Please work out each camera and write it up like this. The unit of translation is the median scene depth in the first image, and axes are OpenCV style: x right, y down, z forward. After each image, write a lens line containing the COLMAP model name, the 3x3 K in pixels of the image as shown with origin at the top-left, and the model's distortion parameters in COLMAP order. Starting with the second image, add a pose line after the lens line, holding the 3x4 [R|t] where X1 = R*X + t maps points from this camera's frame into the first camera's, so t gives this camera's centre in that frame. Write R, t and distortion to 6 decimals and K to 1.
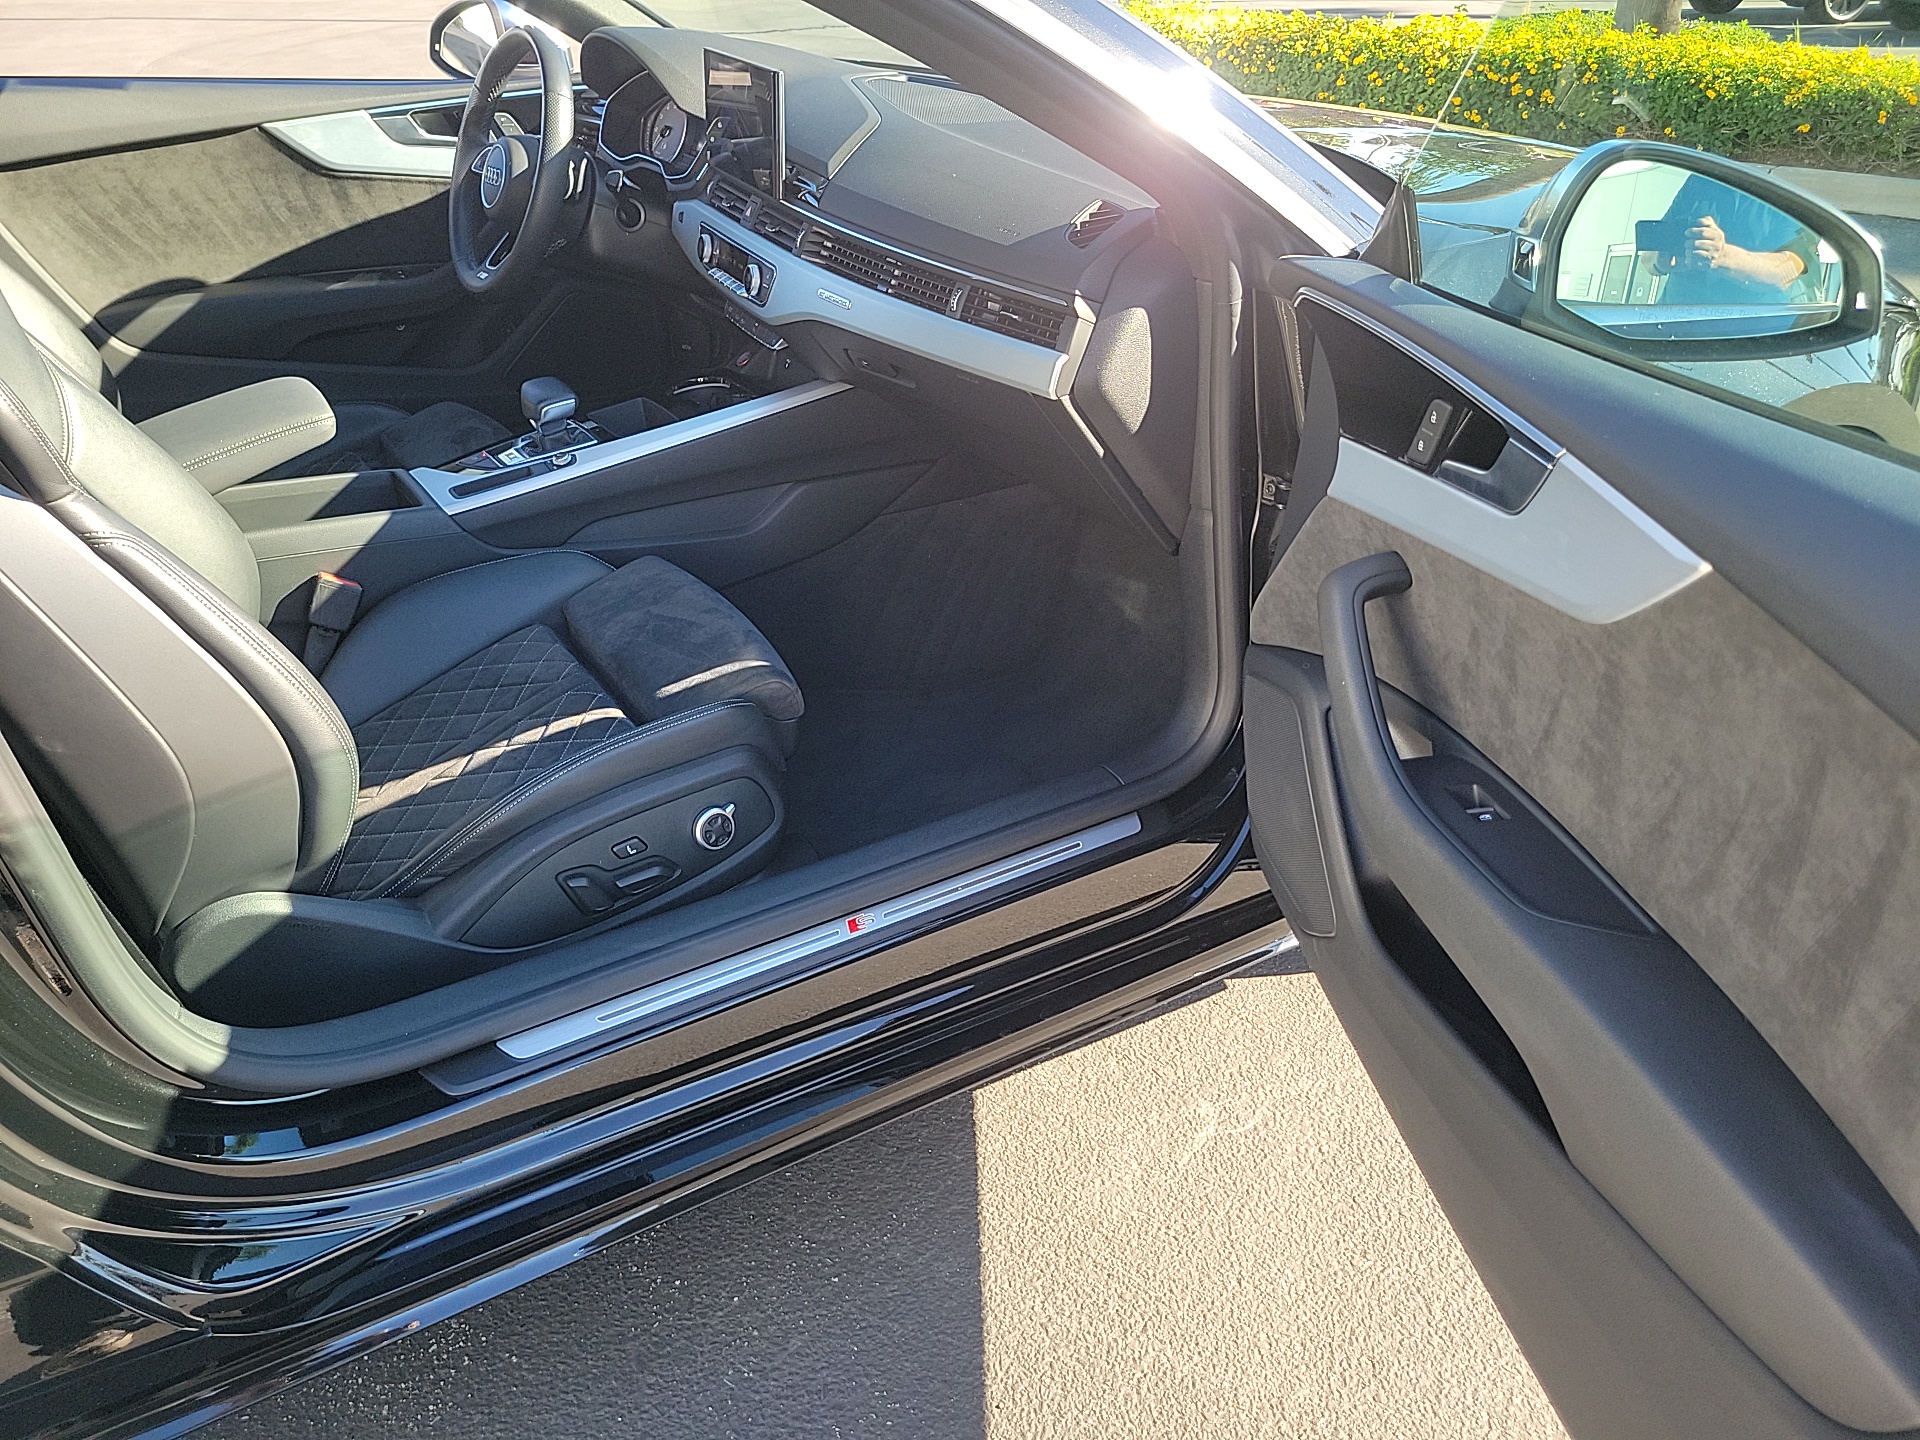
lens RADIAL K [[1449.4, 0, 964.8], [0, 1449.4, 730.3], [0, 0, 1]] dist [0.033936, -0.013176]
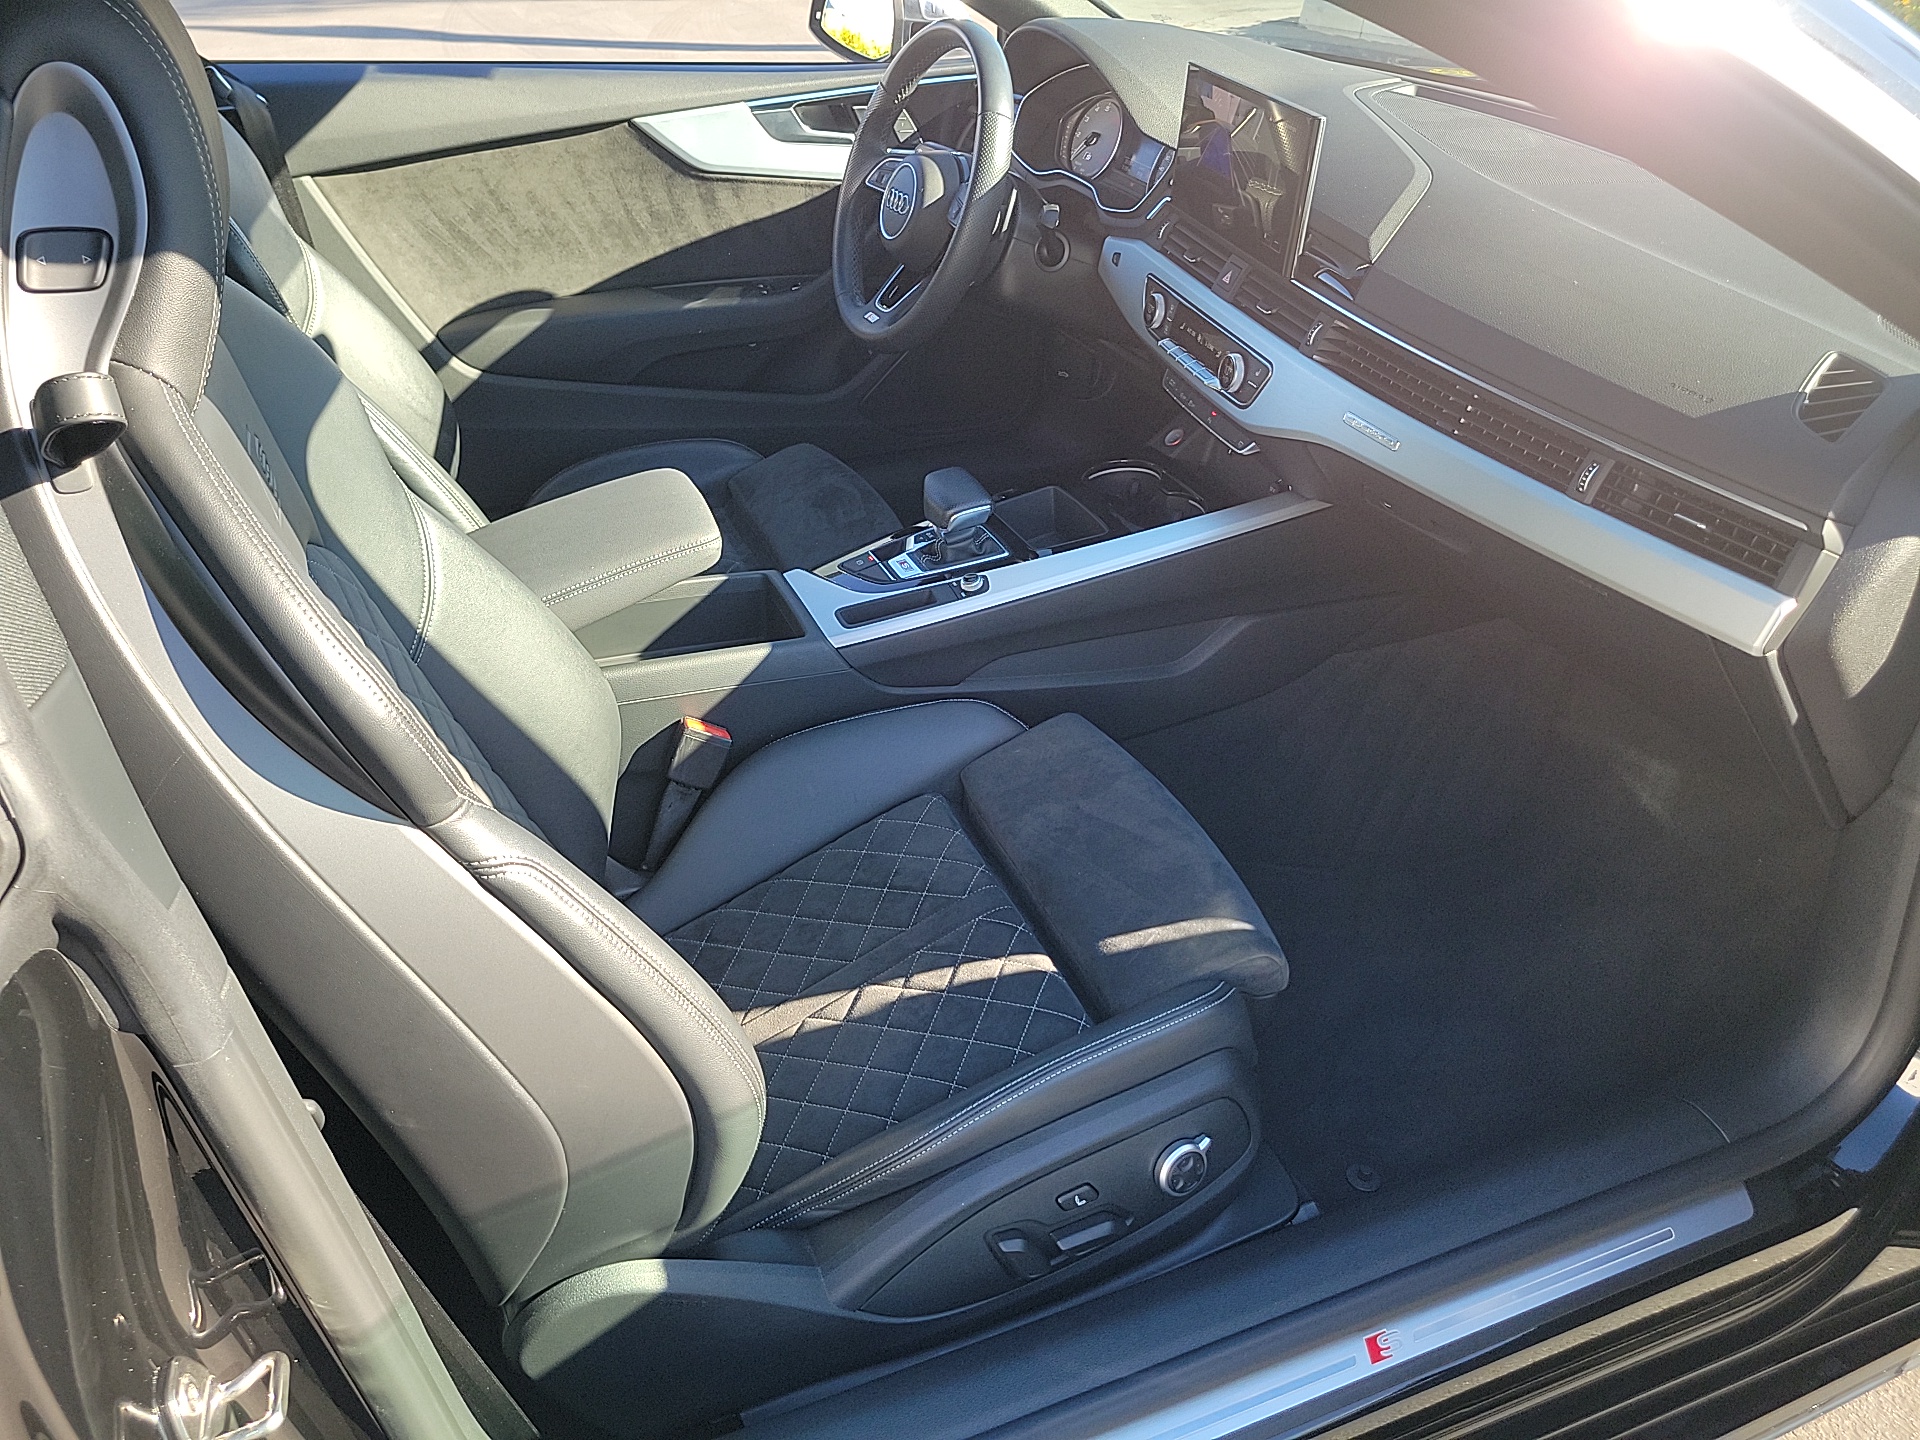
lens RADIAL K [[1449.4, 0, 961.5], [0, 1449.4, 716.9], [0, 0, 1]] dist [0.033936, -0.013176]
pose [[0.985046, 0.096987, -0.142403, -0.161088], [-0.089265, 0.994219, 0.059661, -0.160450], [0.147366, -0.046057, 0.988009, 0.200712]]
